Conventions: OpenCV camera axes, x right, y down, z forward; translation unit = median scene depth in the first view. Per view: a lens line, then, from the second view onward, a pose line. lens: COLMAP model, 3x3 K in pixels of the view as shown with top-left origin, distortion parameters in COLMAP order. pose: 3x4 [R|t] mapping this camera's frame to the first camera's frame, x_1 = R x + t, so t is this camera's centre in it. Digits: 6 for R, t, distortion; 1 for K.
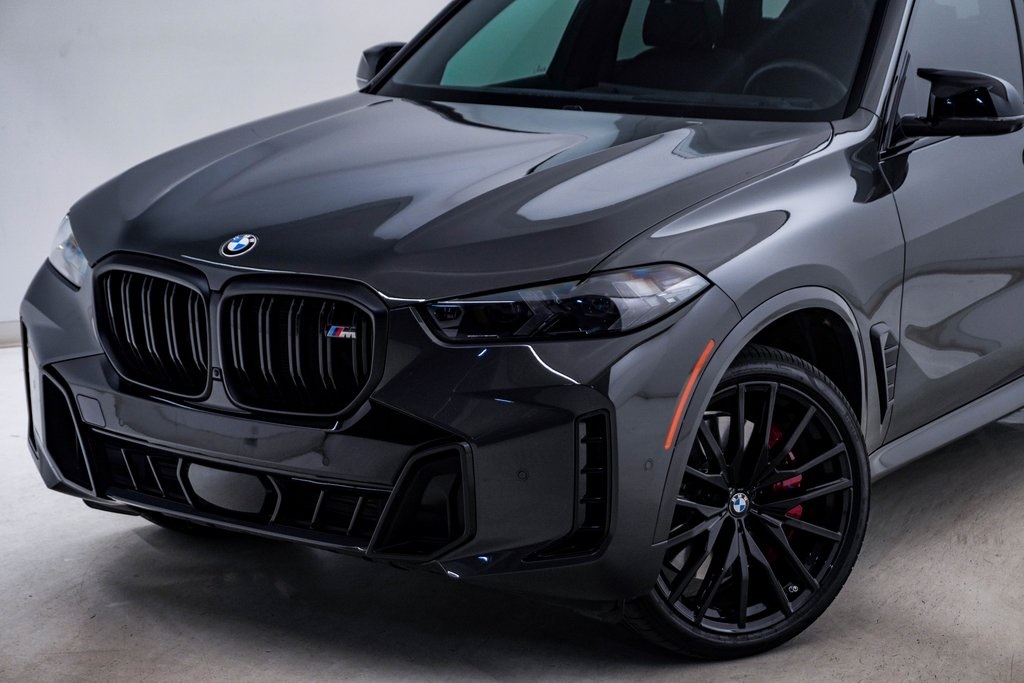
lens RADIAL K [[2156.0, 0, 509.9], [0, 2156.0, 343.8], [0, 0, 1]] dist [0.013938, 0.000000]
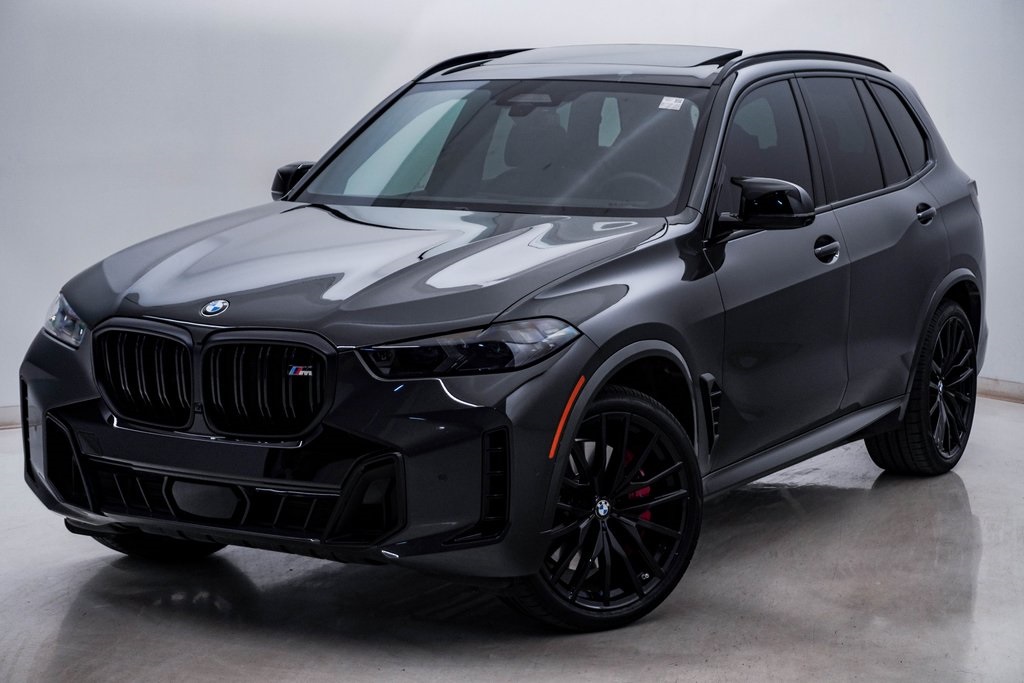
lens RADIAL K [[2156.0, 0, 508.9], [0, 2156.0, 345.6], [0, 0, 1]] dist [0.013938, 0.000000]
pose [[0.996048, -0.008146, 0.088438, -0.062185], [0.014265, 0.997530, -0.068778, 0.064593], [-0.087659, 0.069767, 0.993704, -0.278450]]
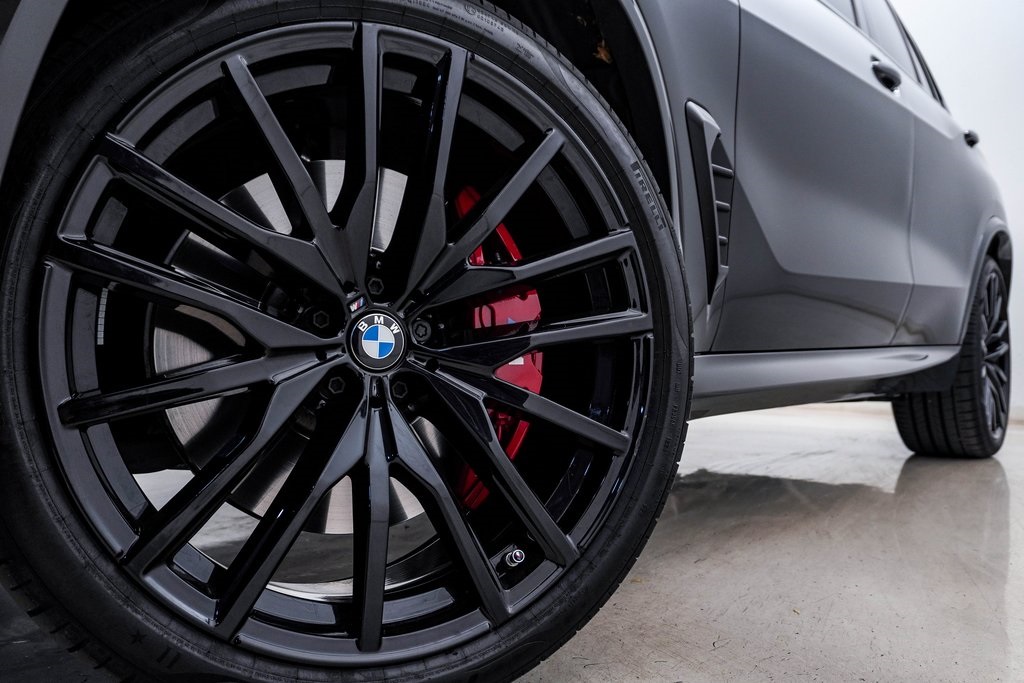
lens RADIAL K [[909.8, 0, 511.9], [0, 909.8, 333.9], [0, 0, 1]] dist [-0.008669, 0.012446]
pose [[0.999476, 0.010504, -0.030617, 0.137119], [-0.016804, 0.976805, -0.213470, 0.110000], [0.027664, 0.213873, 0.976470, 0.824303]]
